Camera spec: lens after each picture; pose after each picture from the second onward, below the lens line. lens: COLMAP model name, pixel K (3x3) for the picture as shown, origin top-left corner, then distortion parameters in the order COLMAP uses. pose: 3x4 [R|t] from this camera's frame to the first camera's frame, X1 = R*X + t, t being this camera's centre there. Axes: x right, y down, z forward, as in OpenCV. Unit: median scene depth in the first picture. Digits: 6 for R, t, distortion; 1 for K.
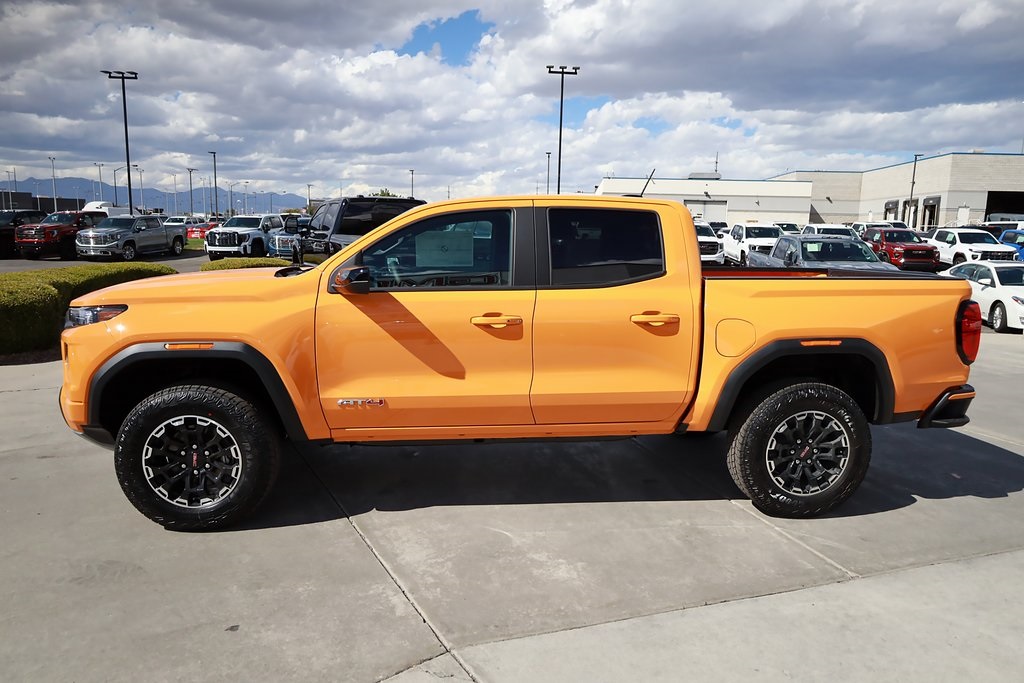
lens RADIAL K [[705.1, 0, 512.1], [0, 705.1, 342.3], [0, 0, 1]] dist [-0.002263, -0.005892]
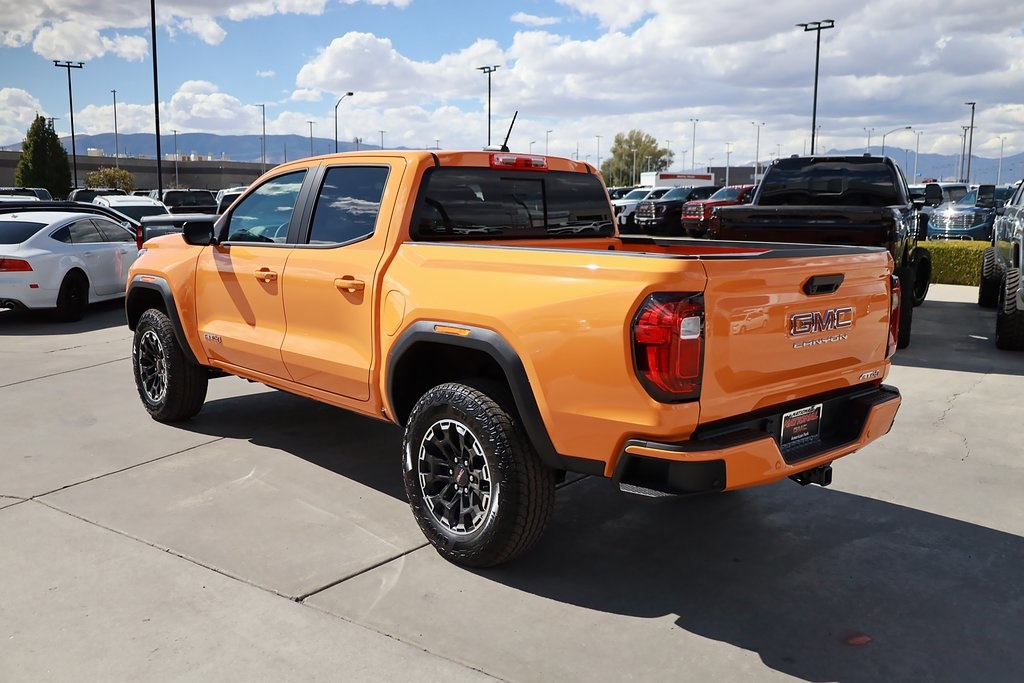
lens RADIAL K [[924.7, 0, 517.0], [0, 924.7, 339.2], [0, 0, 1]] dist [-0.021966, 0.019185]
pose [[0.584424, 0.107460, -0.804301, 0.176827], [-0.120652, 0.991682, 0.044826, -0.005885], [0.802428, 0.070843, 0.592528, 0.065152]]
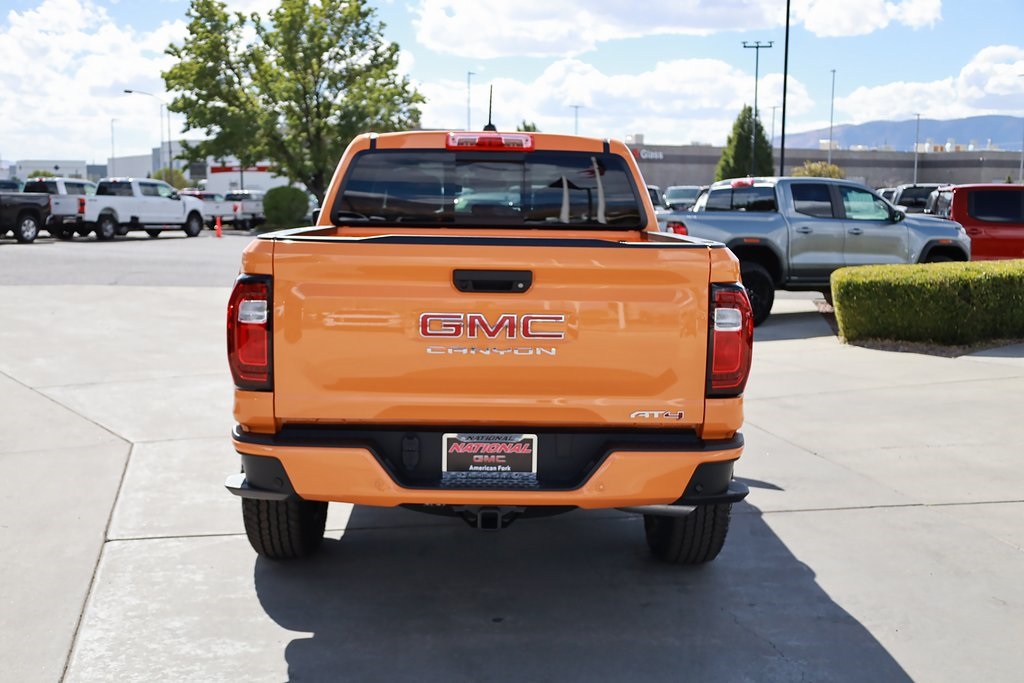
lens RADIAL K [[1203.7, 0, 506.7], [0, 1203.7, 341.9], [0, 0, 1]] dist [-0.007972, 0.000000]
pose [[-0.127489, 0.099189, -0.986868, 0.232666], [-0.157920, 0.980264, 0.118927, -0.022599], [0.979187, 0.171008, -0.109309, 0.194596]]
